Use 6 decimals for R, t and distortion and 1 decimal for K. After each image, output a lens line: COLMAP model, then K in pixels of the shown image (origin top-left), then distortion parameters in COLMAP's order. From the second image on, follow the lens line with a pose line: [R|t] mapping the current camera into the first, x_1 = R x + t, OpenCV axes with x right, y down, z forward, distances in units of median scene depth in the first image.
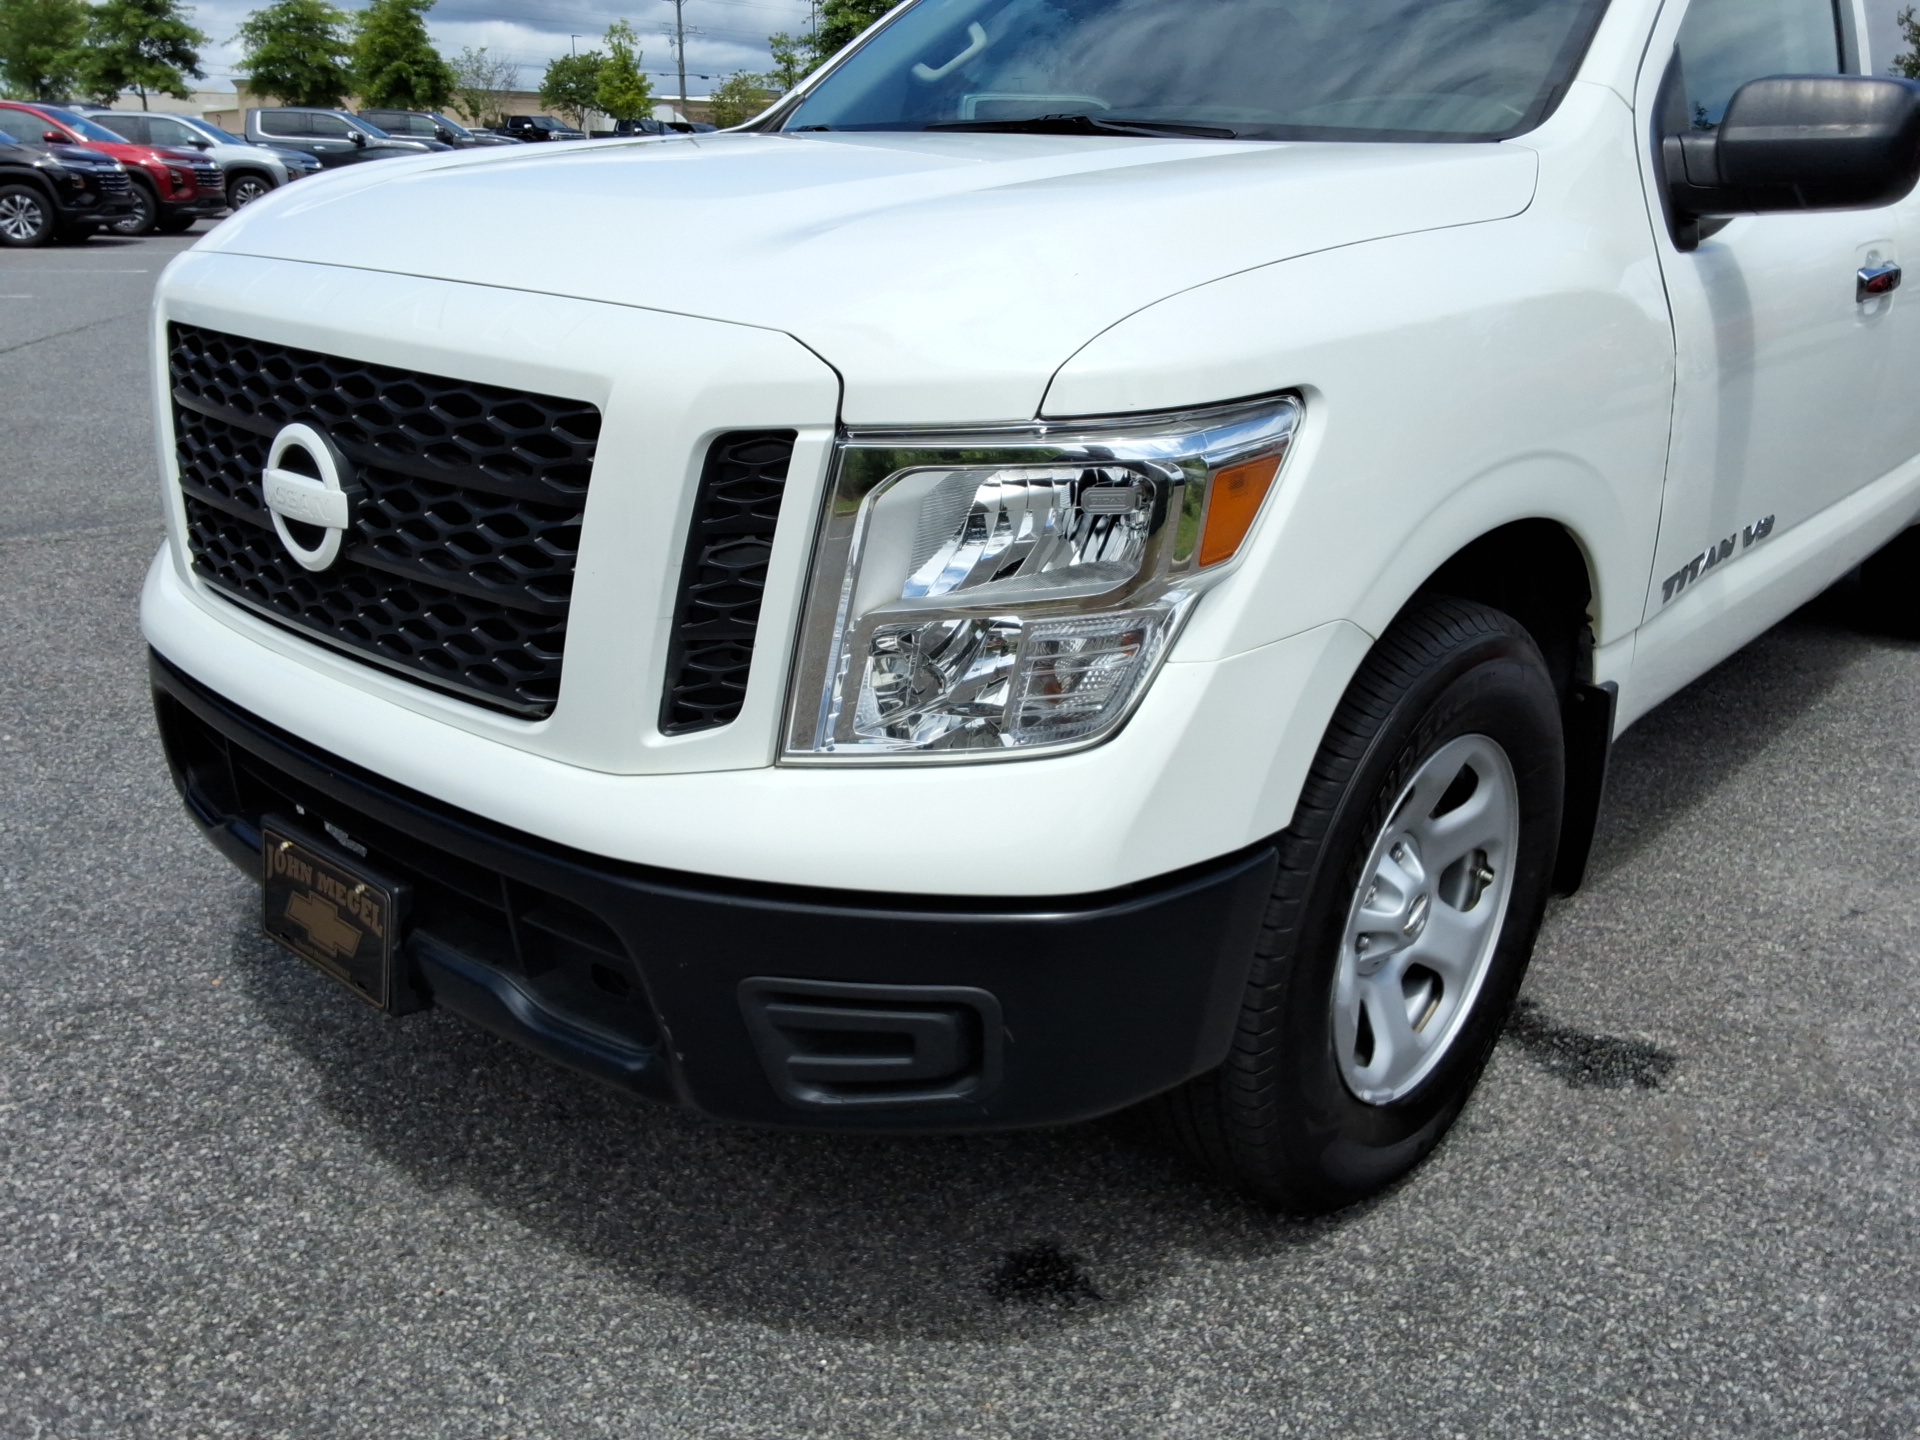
lens RADIAL K [[1550.5, 0, 981.5], [0, 1550.5, 706.3], [0, 0, 1]] dist [0.121590, -0.213358]
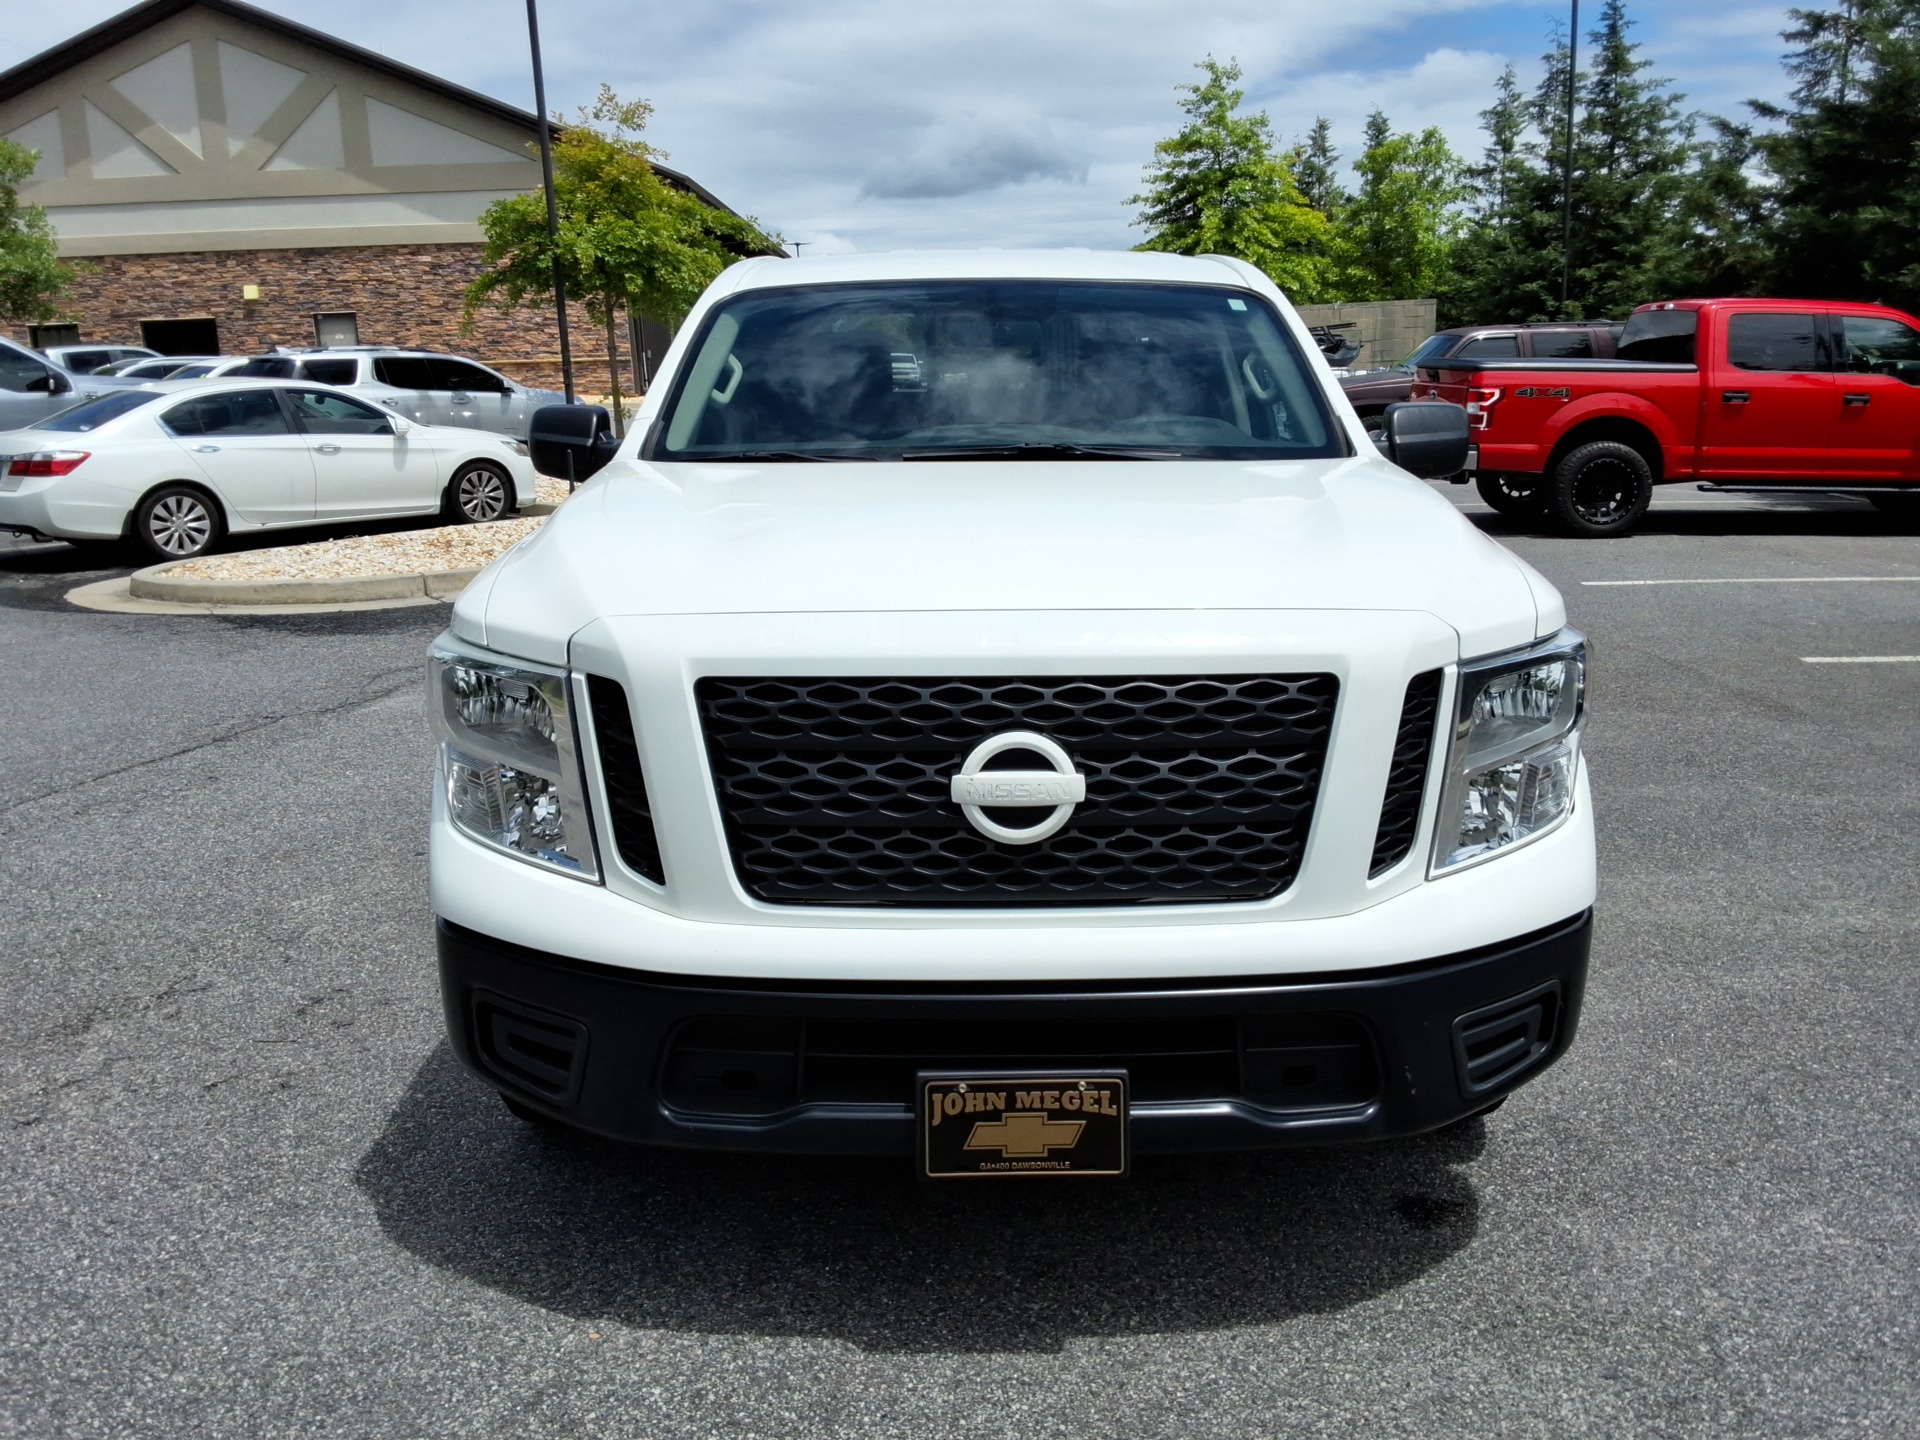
lens RADIAL K [[1539.5, 0, 975.9], [0, 1539.5, 691.6], [0, 0, 1]] dist [0.105294, -0.168808]
pose [[0.740863, -0.154992, 0.653528, -1.342287], [0.241368, 0.969449, -0.043707, -0.172679], [-0.626788, 0.190121, 0.755639, 0.062439]]
